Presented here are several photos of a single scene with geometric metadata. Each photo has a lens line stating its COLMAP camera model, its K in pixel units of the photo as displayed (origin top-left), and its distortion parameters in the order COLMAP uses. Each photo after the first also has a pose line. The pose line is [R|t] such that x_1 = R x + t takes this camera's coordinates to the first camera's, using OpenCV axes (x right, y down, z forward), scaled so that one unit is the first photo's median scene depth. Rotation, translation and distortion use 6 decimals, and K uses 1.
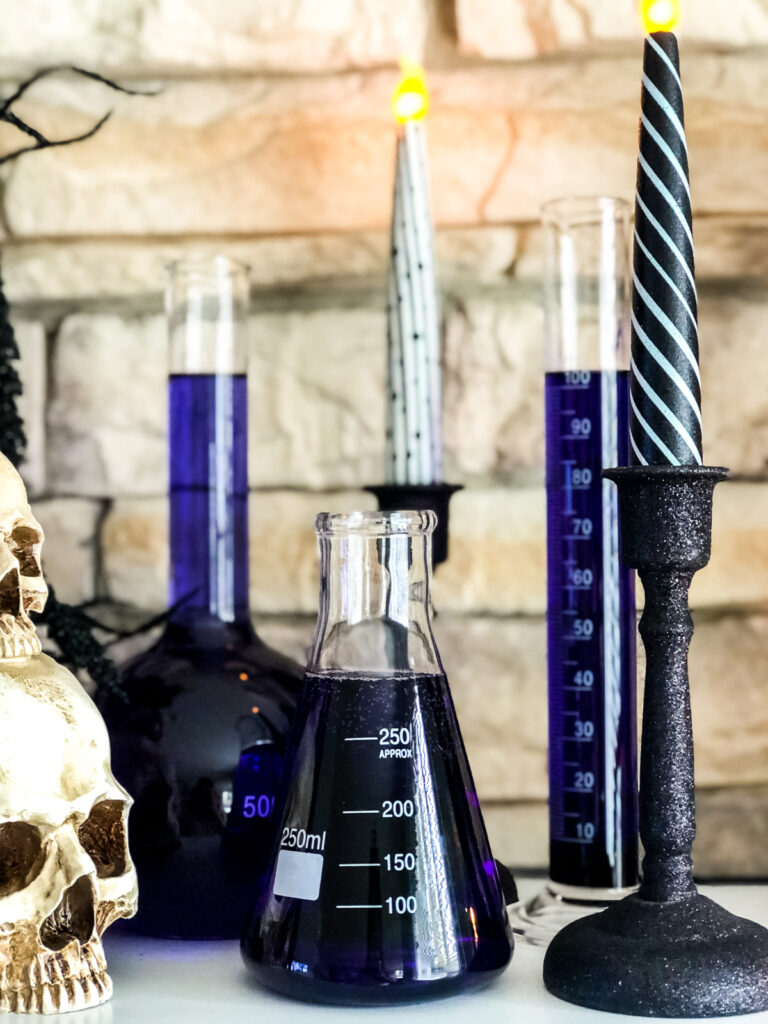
lens RADIAL K [[1696.1, 0, 382.8], [0, 1696.1, 513.4], [0, 0, 1]] dist [-0.027638, 0.000000]
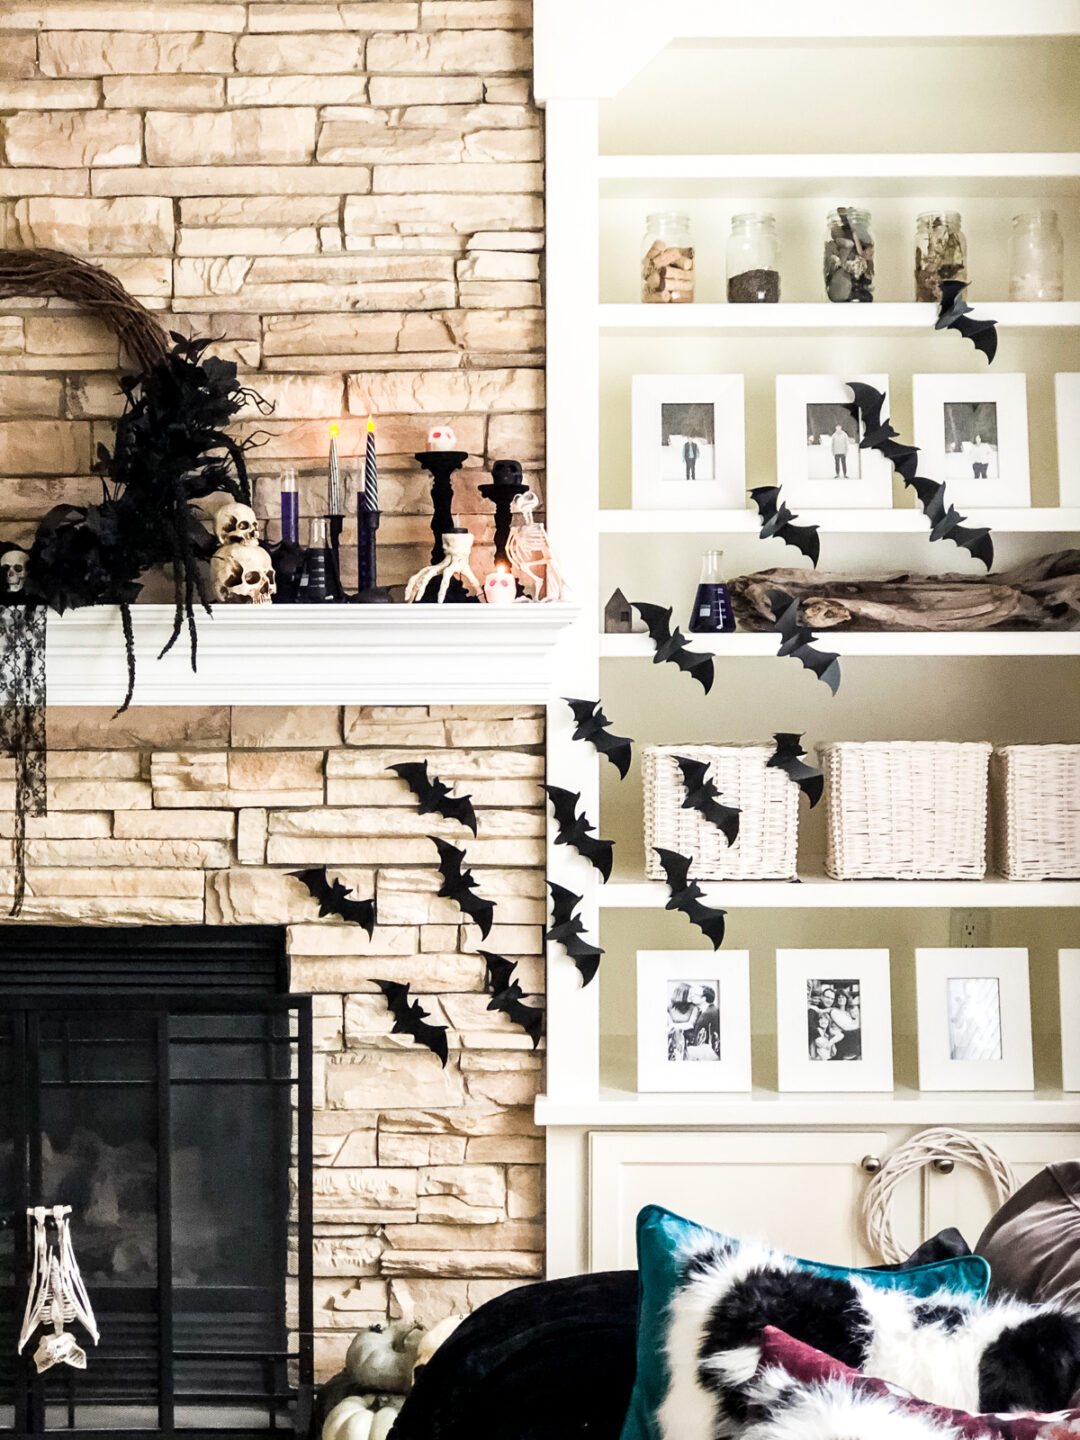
lens RADIAL K [[2385.1, 0, 492.1], [0, 2385.1, 737.2], [0, 0, 1]] dist [-0.027638, 0.000000]
pose [[0.999196, 0.003653, -0.039925, 0.670893], [-0.001229, 0.998163, 0.060581, 0.180881], [0.040073, -0.060483, 0.997365, -5.198659]]
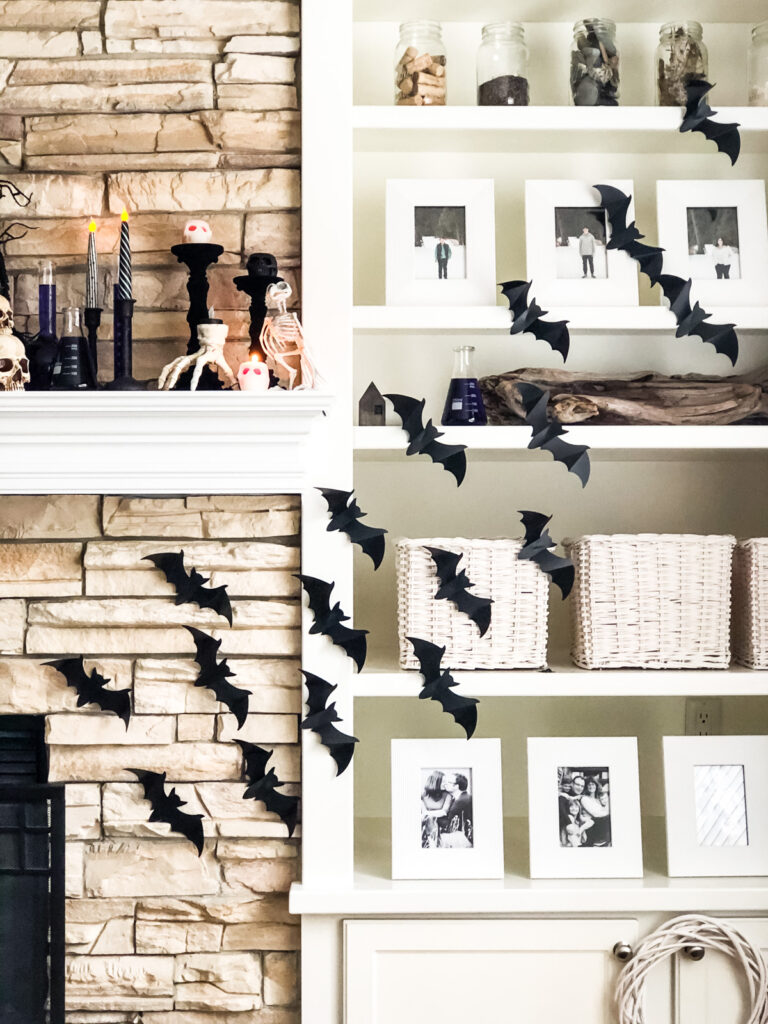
lens RADIAL K [[1696.1, 0, 348.8], [0, 1696.1, 517.1], [0, 0, 1]] dist [-0.027638, 0.000000]
pose [[0.999923, 0.003386, -0.011928, 0.742126], [-0.003118, 0.999742, 0.022485, 0.424587], [0.012001, -0.022446, 0.999676, -3.487251]]
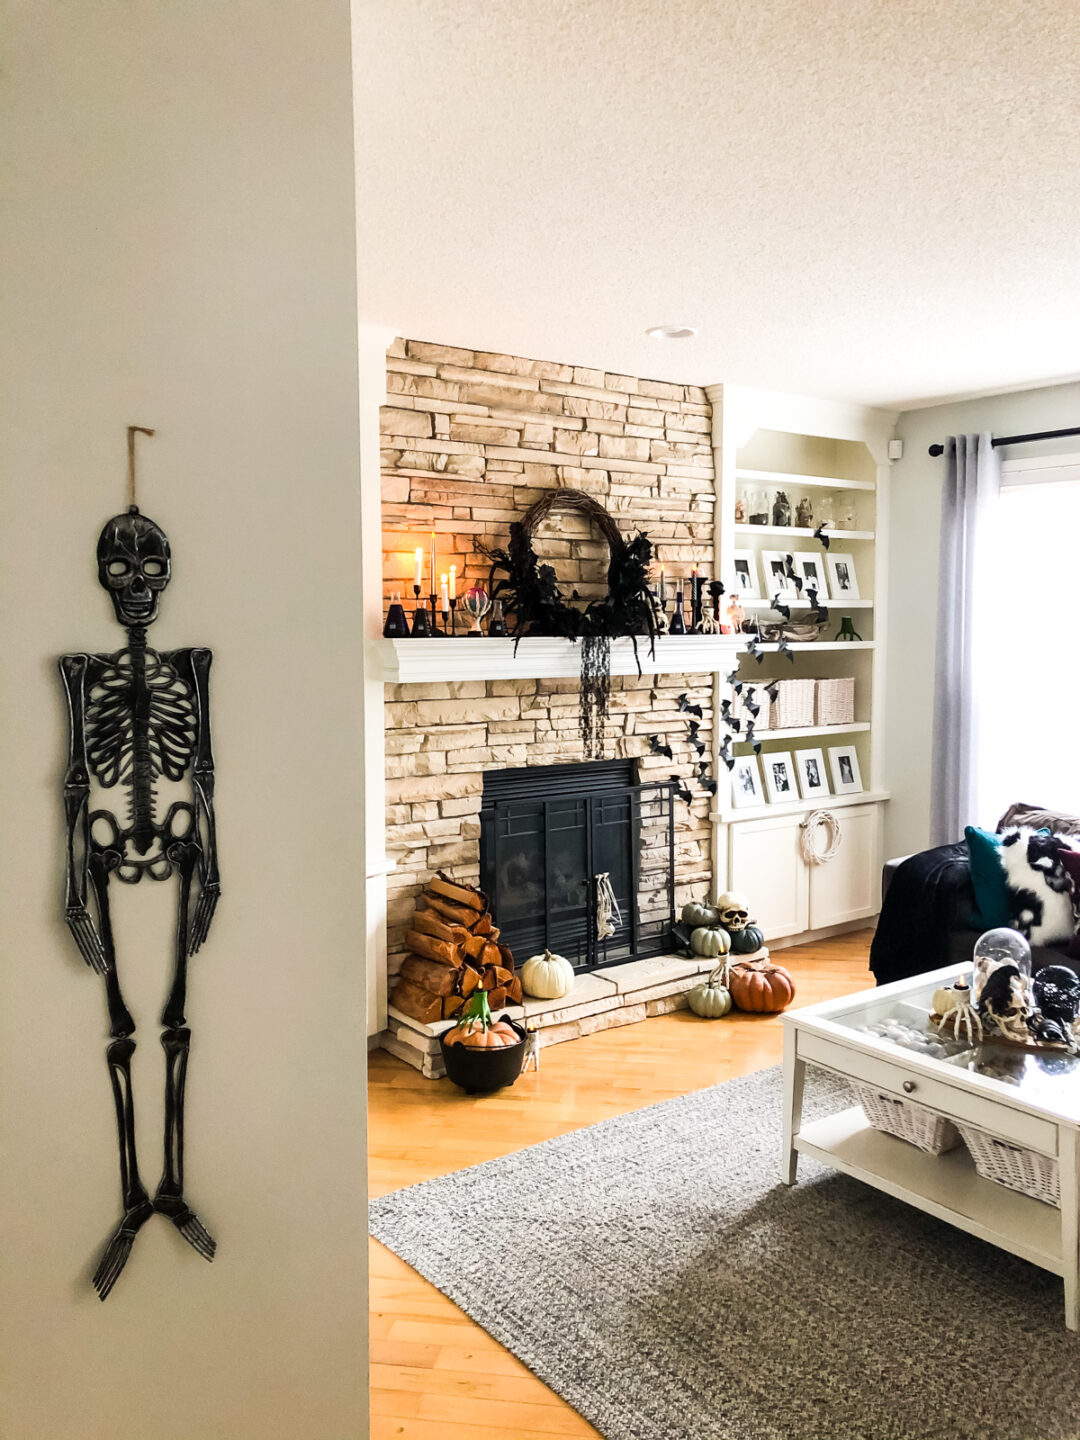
lens RADIAL K [[1157.8, 0, 543.8], [0, 1157.8, 722.0], [0, 0, 1]] dist [0.113003, -0.000029]
pose [[0.814250, -0.046474, 0.578651, -5.215453], [-0.015407, 0.994709, 0.101569, 0.018403], [-0.580310, -0.091618, 0.809226, -5.014097]]
